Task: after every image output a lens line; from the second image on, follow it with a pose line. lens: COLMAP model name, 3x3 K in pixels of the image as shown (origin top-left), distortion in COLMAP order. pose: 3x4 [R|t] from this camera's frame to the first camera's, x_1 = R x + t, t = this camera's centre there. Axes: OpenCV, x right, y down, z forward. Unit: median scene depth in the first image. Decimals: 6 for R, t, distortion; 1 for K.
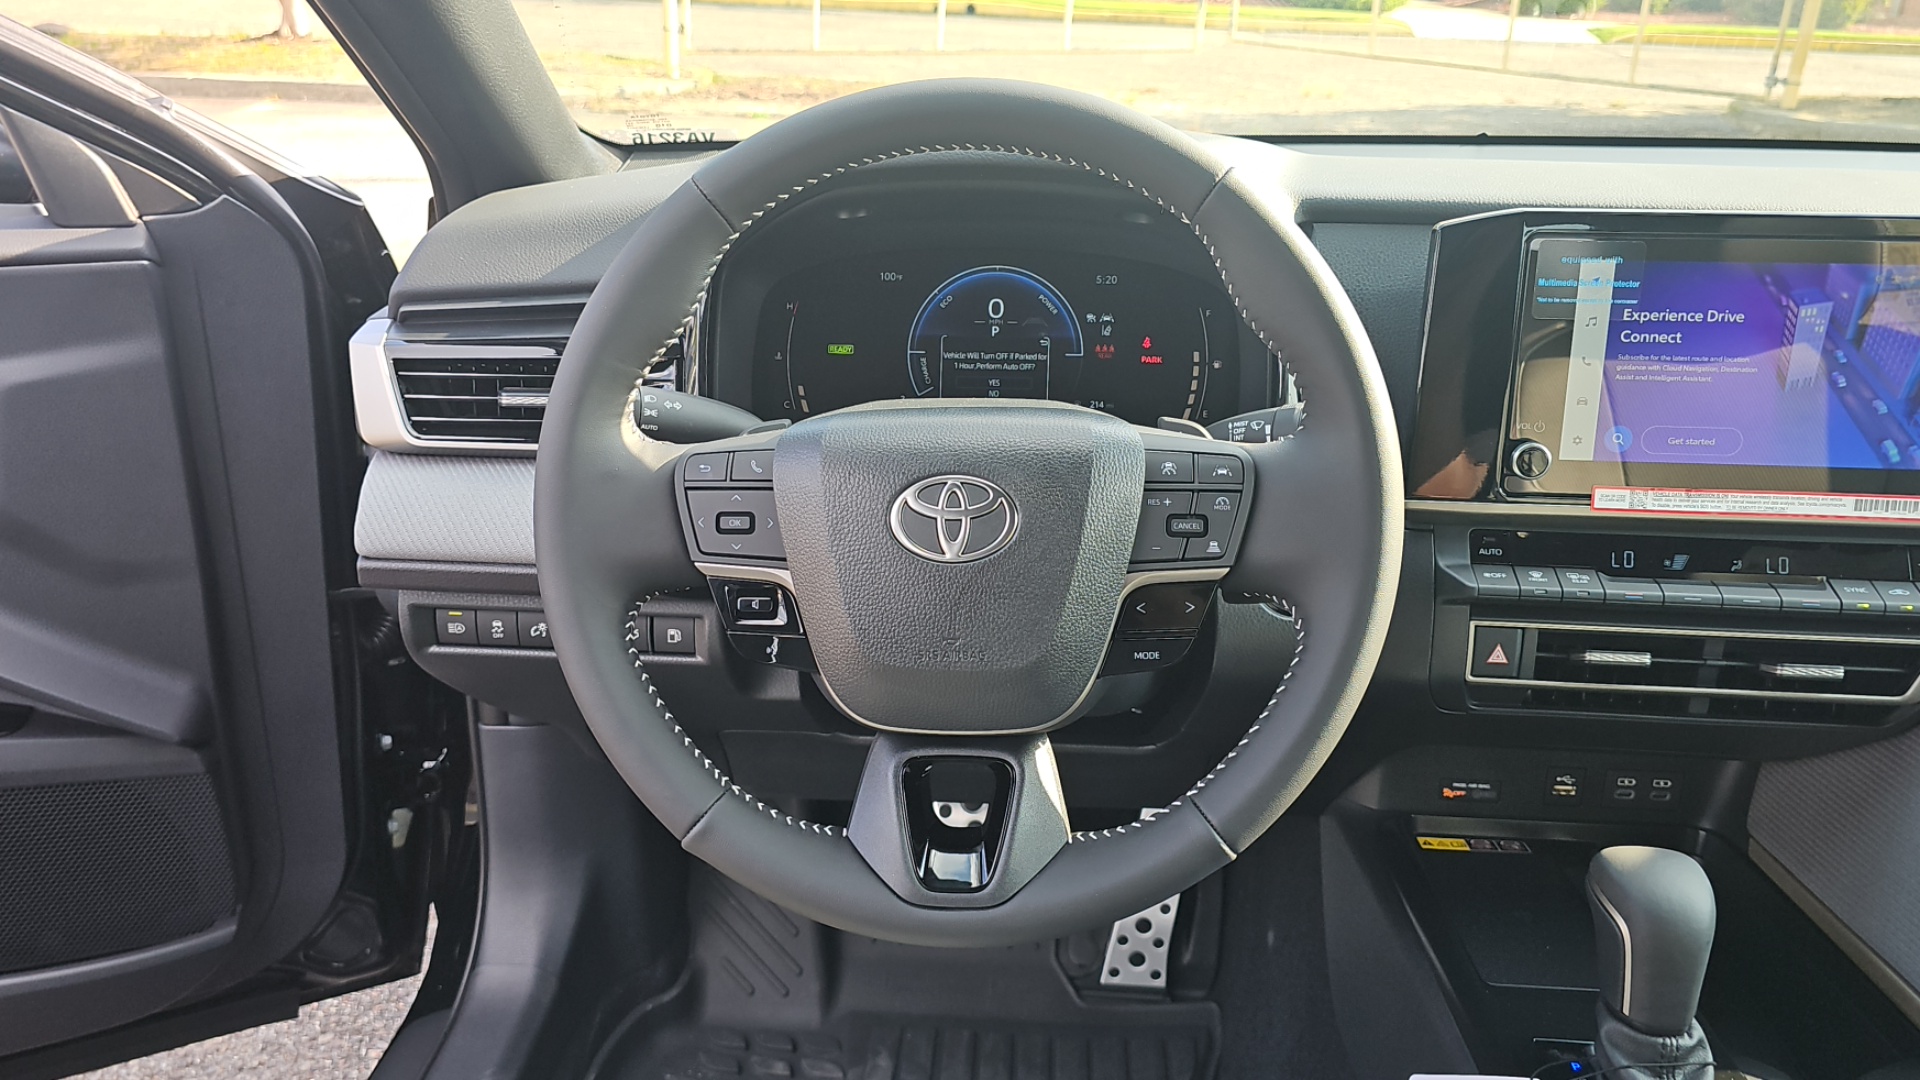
lens RADIAL K [[1414.6, 0, 938.0], [0, 1414.6, 560.7], [0, 0, 1]] dist [0.049291, -0.057622]
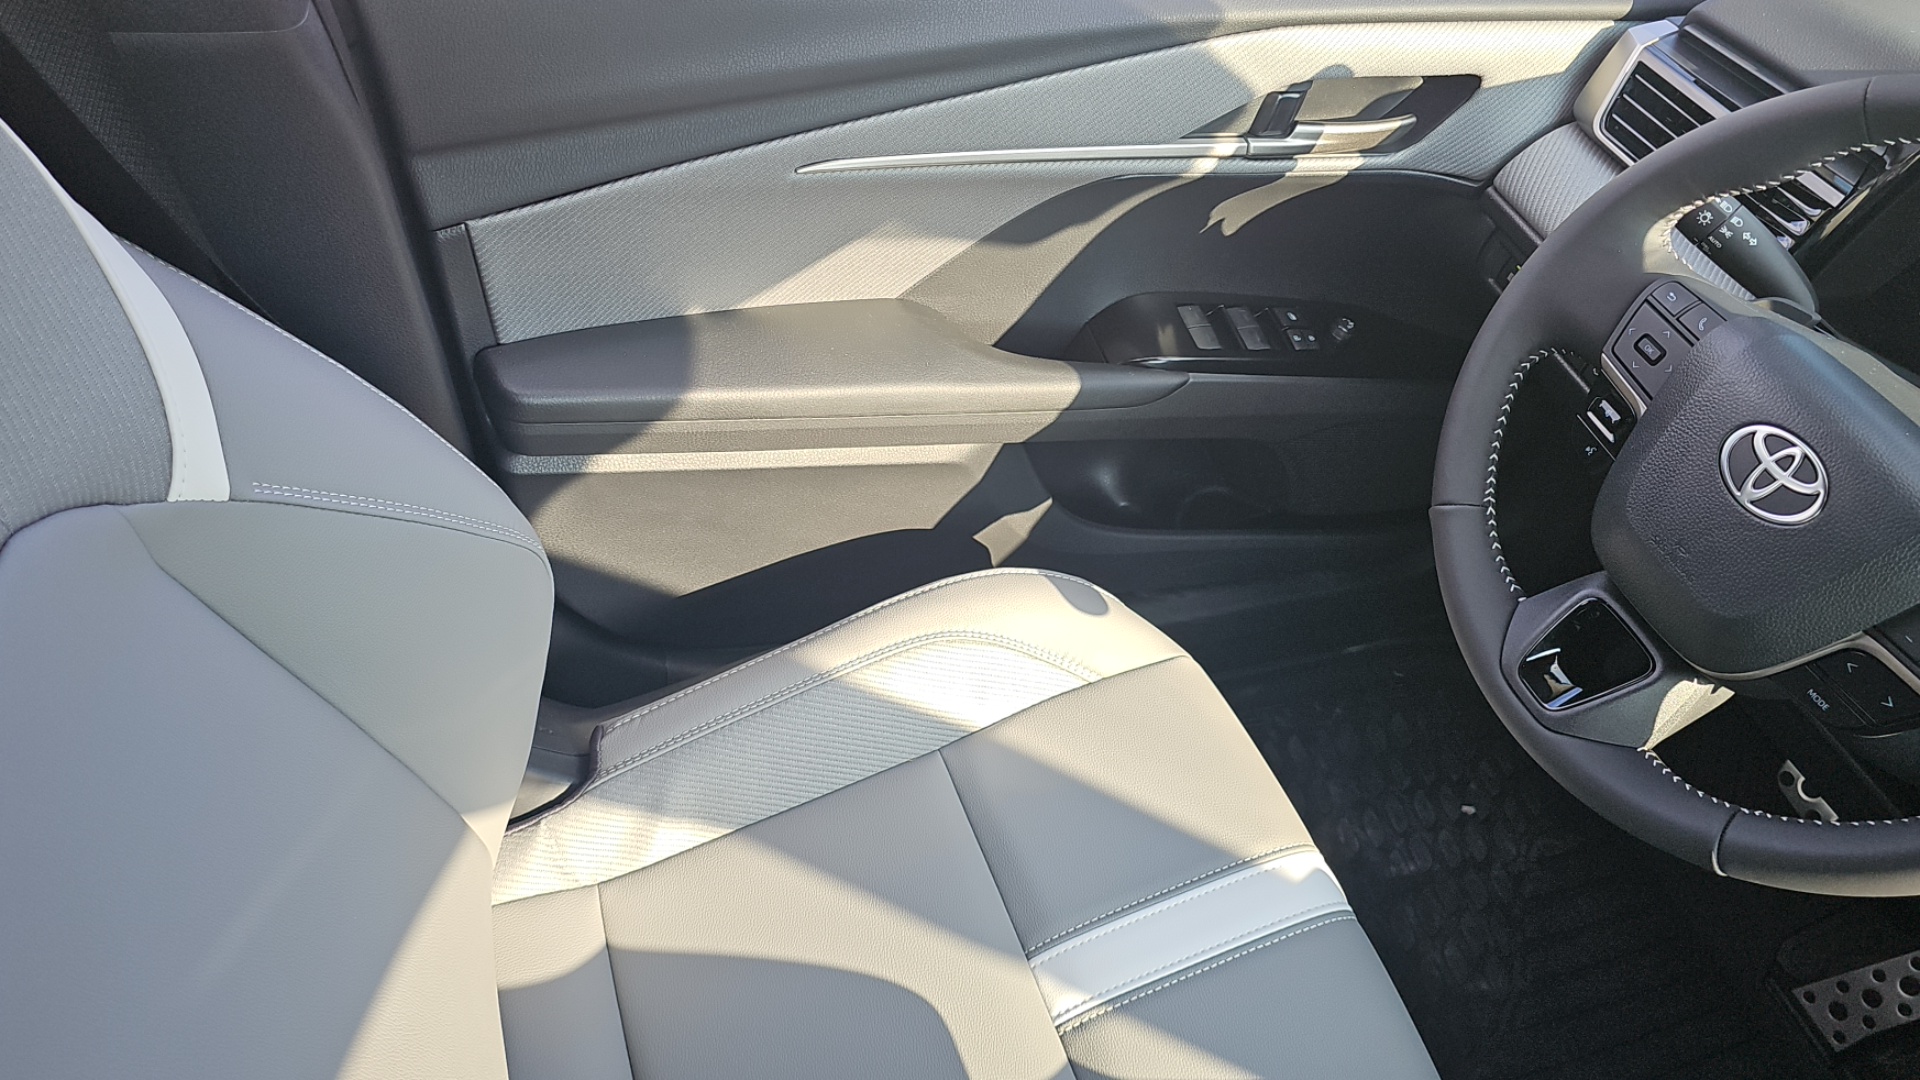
lens RADIAL K [[1414.6, 0, 999.2], [0, 1414.6, 534.5], [0, 0, 1]] dist [0.049291, -0.057622]
pose [[0.435272, 0.719077, -0.541726, 0.308395], [-0.534211, 0.690629, 0.487494, -0.174874], [0.724677, 0.077203, 0.684750, -0.139239]]
